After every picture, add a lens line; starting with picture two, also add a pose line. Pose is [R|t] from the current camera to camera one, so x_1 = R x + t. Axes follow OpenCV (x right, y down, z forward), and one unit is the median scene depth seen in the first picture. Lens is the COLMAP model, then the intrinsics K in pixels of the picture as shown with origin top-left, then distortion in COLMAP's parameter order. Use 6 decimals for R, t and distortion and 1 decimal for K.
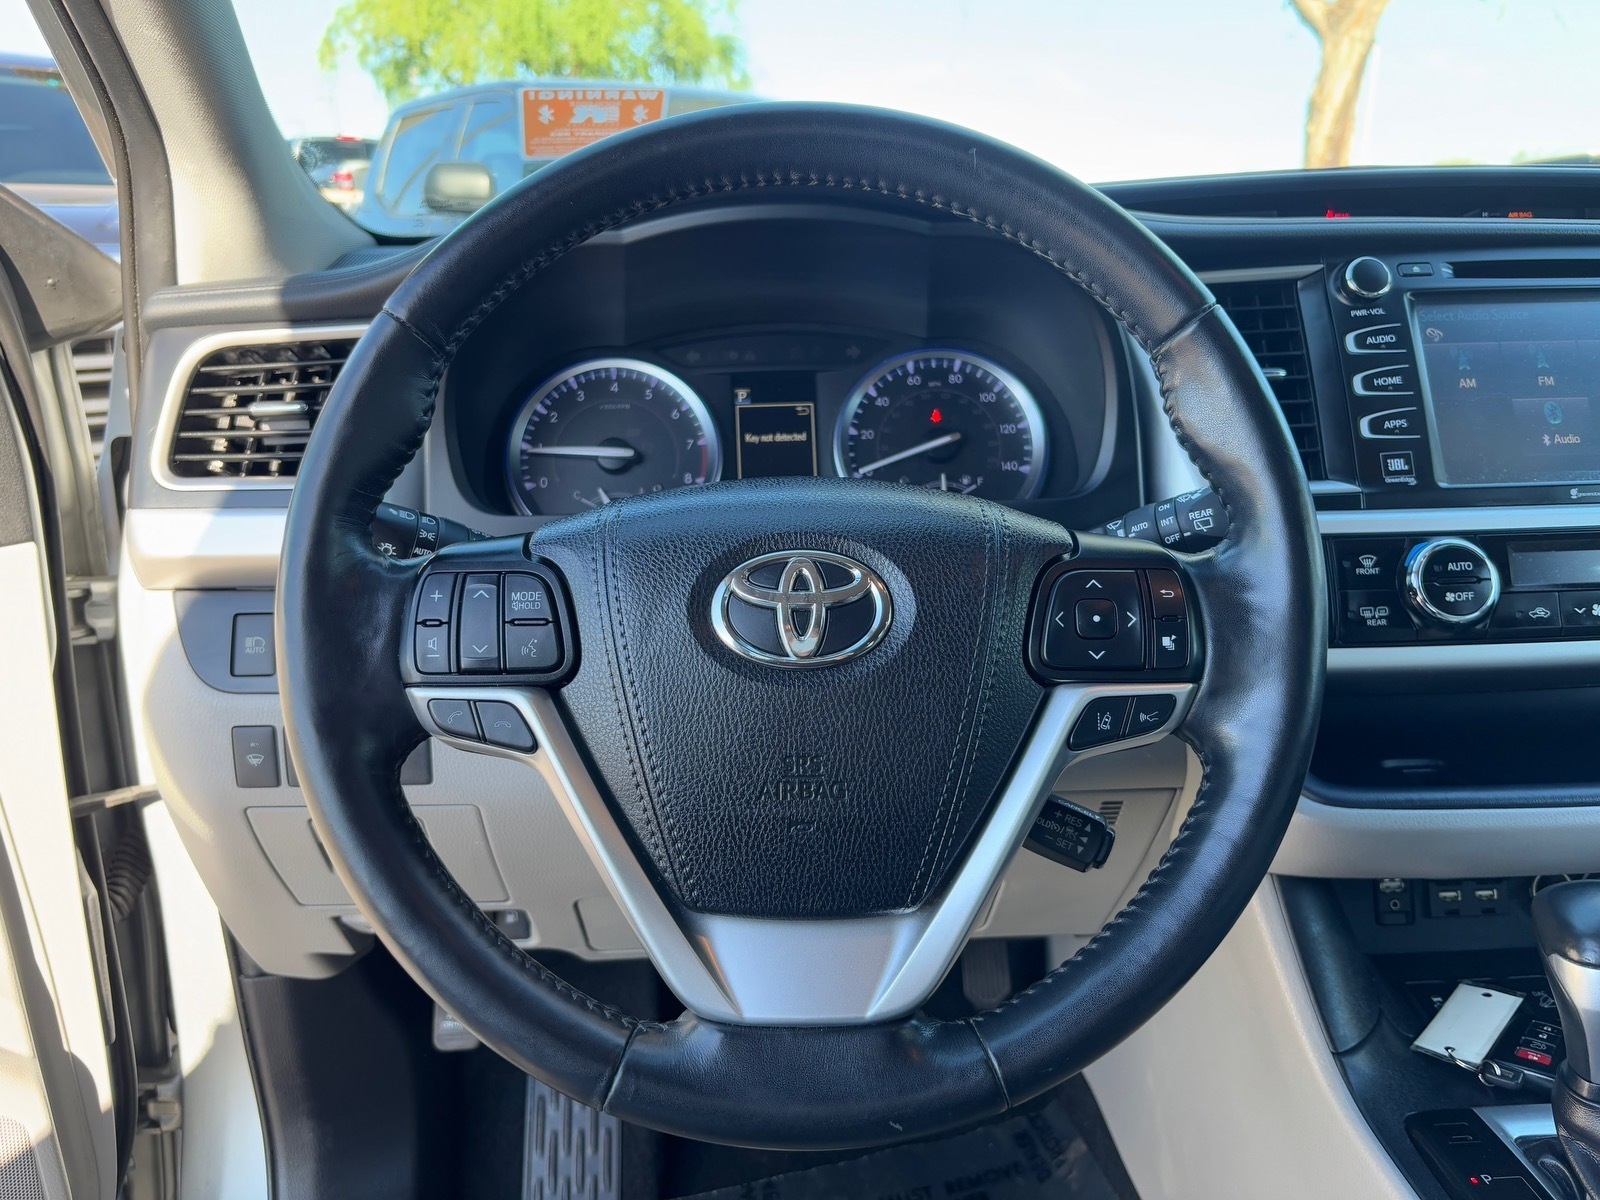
lens RADIAL K [[1226.5, 0, 790.3], [0, 1226.5, 601.0], [0, 0, 1]] dist [0.041056, -0.051899]
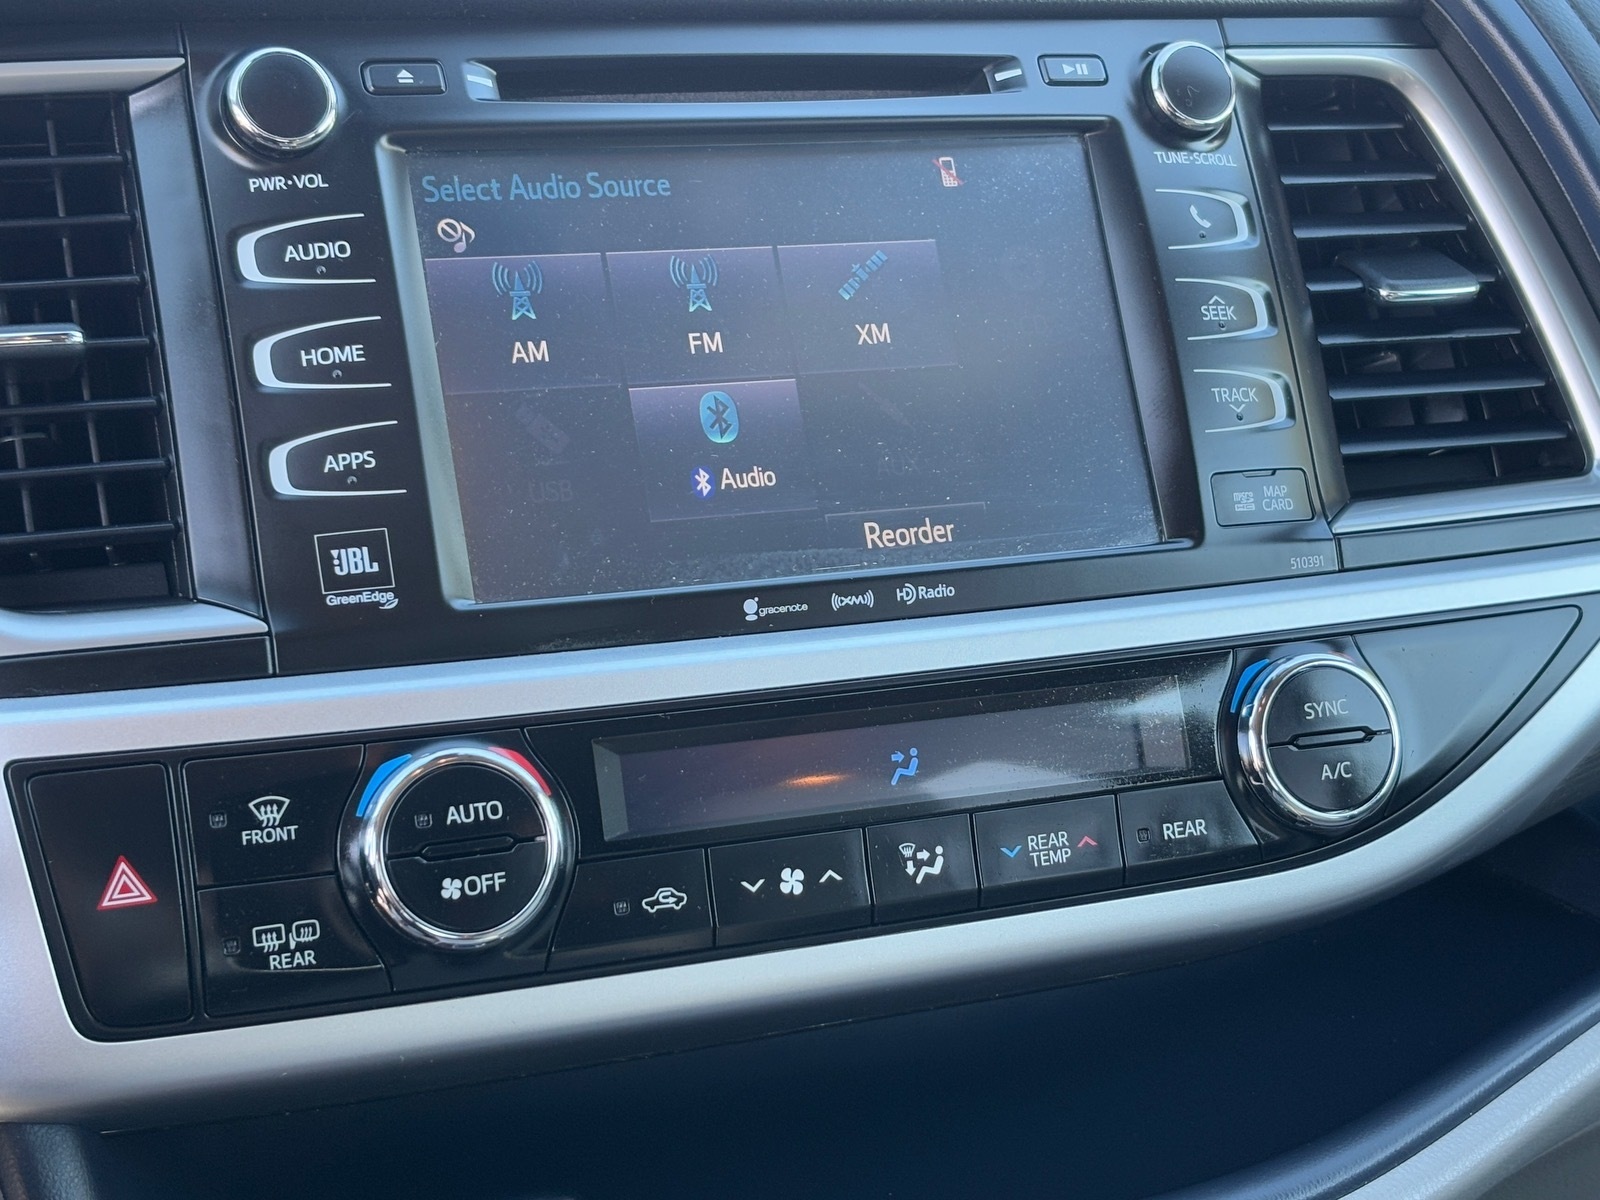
lens RADIAL K [[2835.1, 0, 795.5], [0, 2835.1, 597.3], [0, 0, 1]] dist [0.138698, 0.000000]
pose [[0.932921, -0.050825, 0.356475, 0.280953], [0.043463, 0.998645, 0.028637, -0.116603], [-0.357447, -0.011222, 0.933866, 0.047918]]
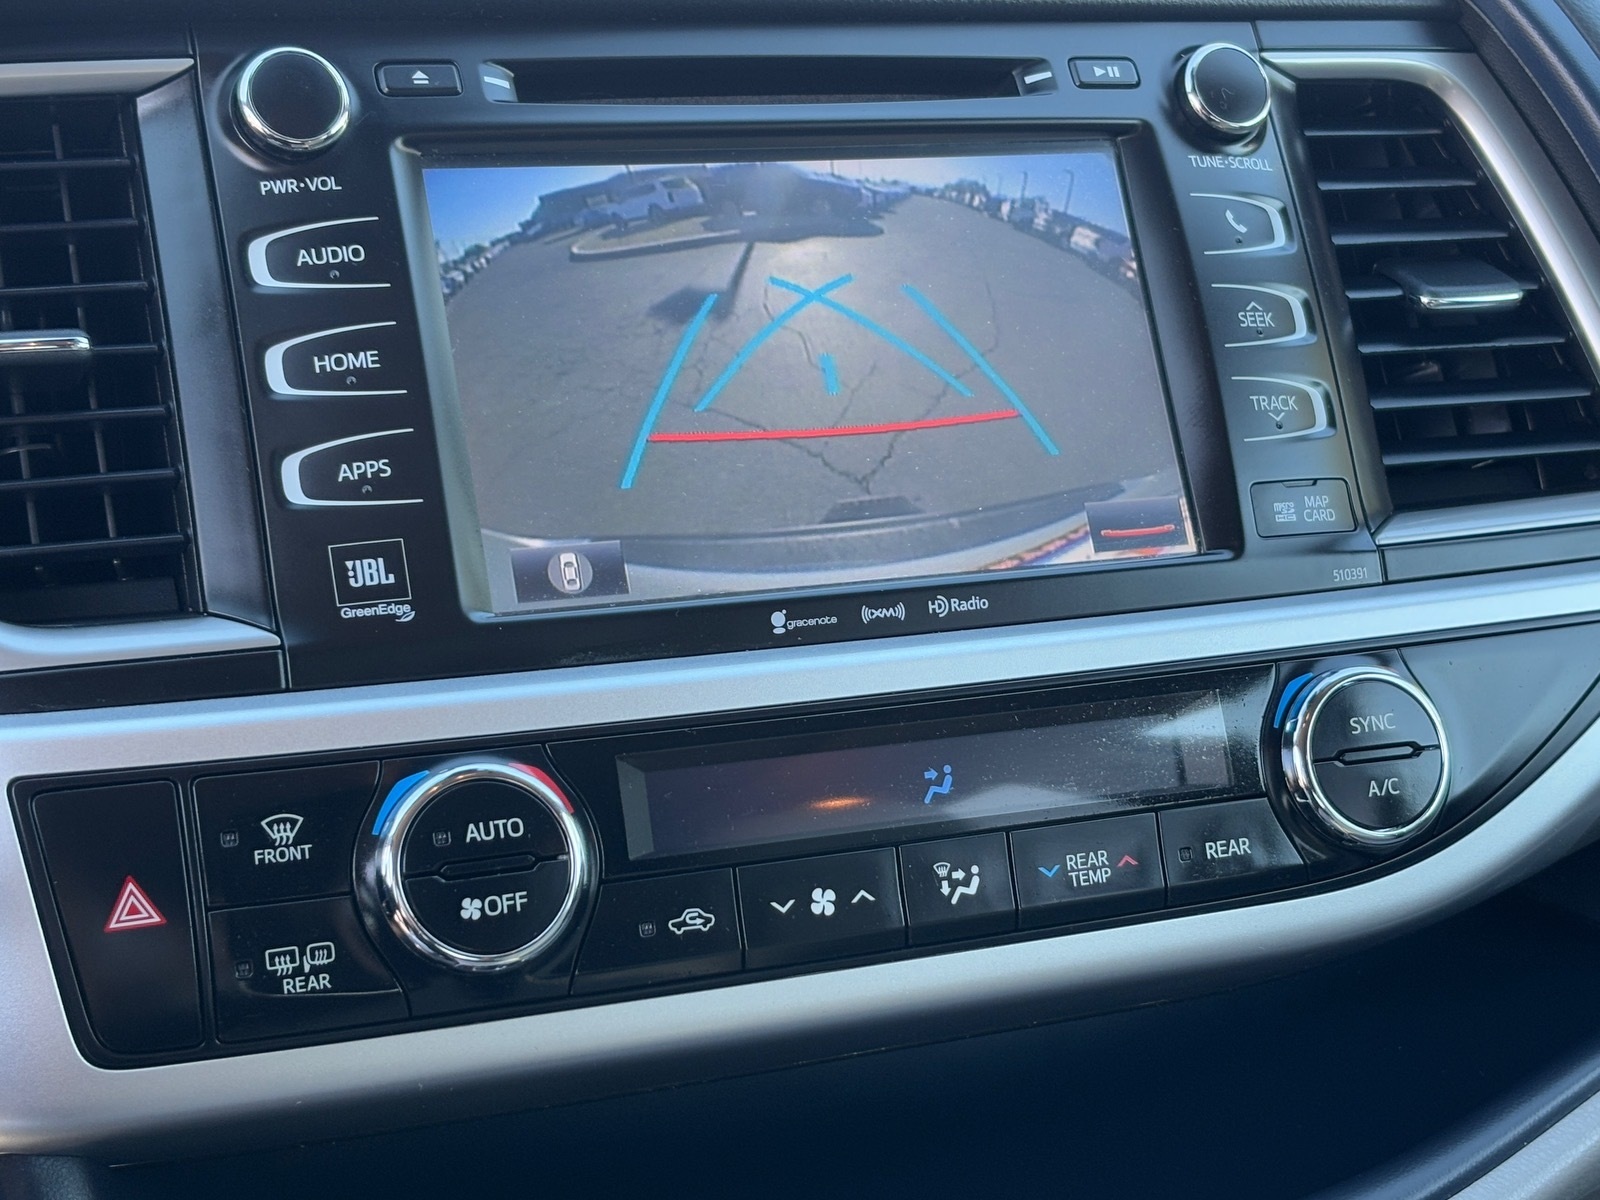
lens RADIAL K [[2835.1, 0, 806.2], [0, 2835.1, 604.6], [0, 0, 1]] dist [0.138698, 0.000000]
pose [[0.933521, -0.050064, 0.355011, 0.287261], [0.050152, 0.998701, 0.008960, -0.098883], [-0.354999, 0.009440, 0.934819, 0.077050]]
